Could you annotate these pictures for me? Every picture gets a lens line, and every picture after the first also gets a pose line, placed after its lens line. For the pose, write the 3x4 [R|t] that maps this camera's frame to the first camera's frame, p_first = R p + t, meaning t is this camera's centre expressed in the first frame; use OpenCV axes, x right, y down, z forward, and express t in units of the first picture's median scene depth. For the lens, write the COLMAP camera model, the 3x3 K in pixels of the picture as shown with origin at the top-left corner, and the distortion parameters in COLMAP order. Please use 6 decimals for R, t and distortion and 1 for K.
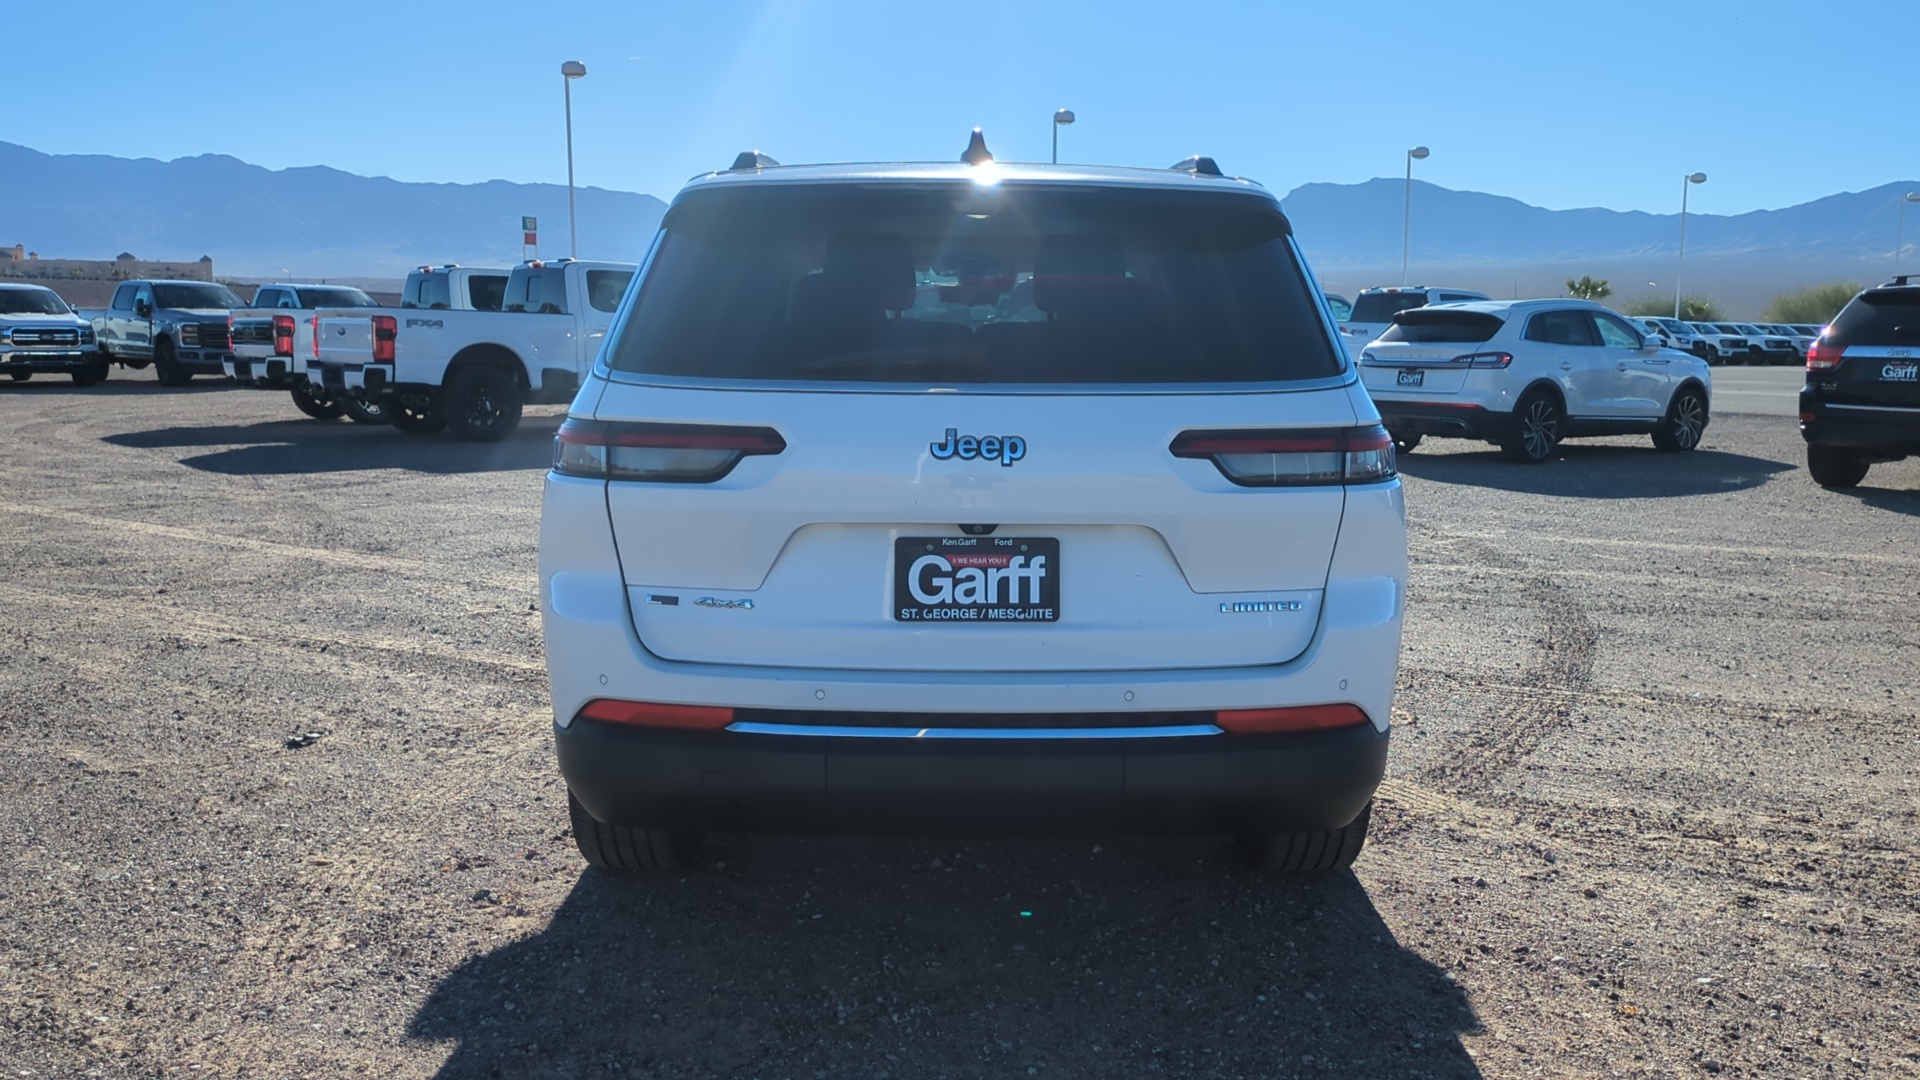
lens RADIAL K [[1666.1, 0, 969.8], [0, 1666.1, 539.2], [0, 0, 1]] dist [0.066083, -0.077253]
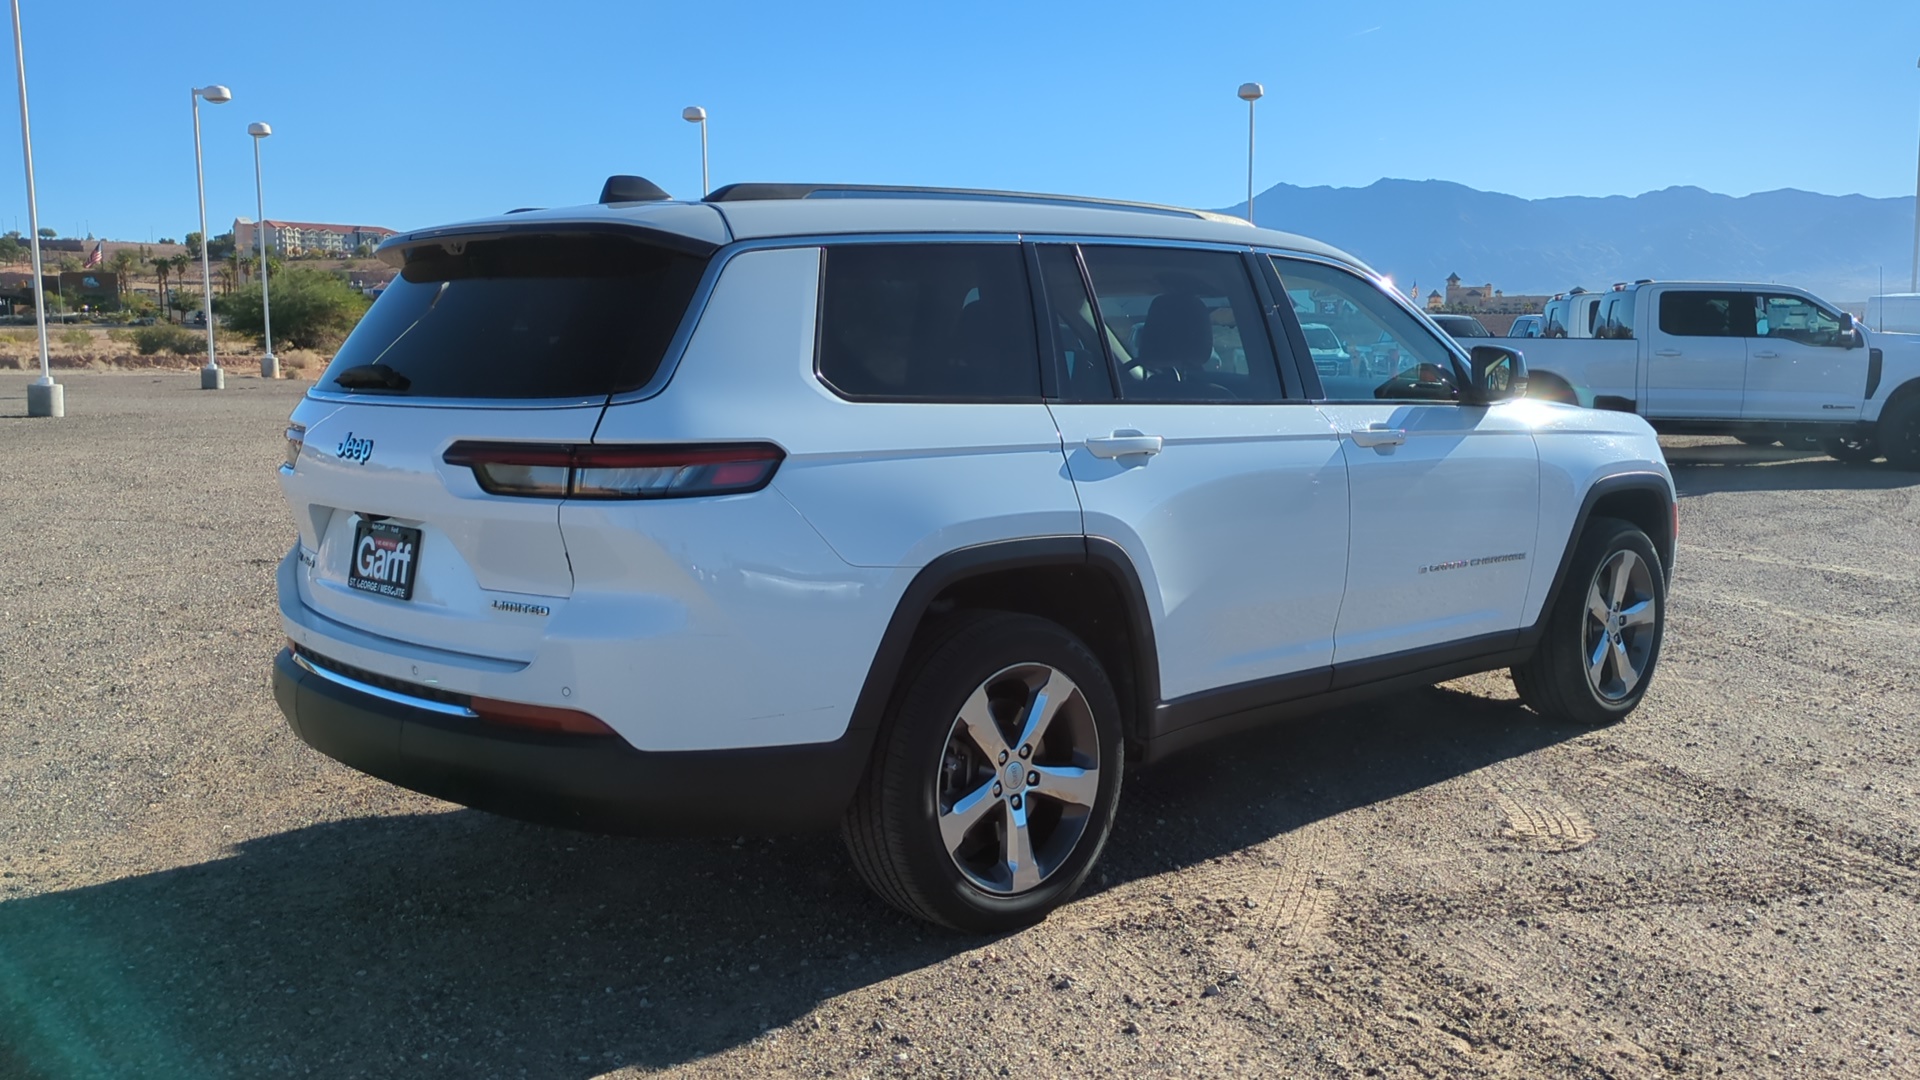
lens RADIAL K [[1666.1, 0, 970.5], [0, 1666.1, 557.8], [0, 0, 1]] dist [0.066083, -0.077253]
pose [[0.677832, 0.082180, -0.730610, 1.174863], [-0.086620, 0.995739, 0.031639, -0.051837], [0.730097, 0.041839, 0.682062, 0.483409]]
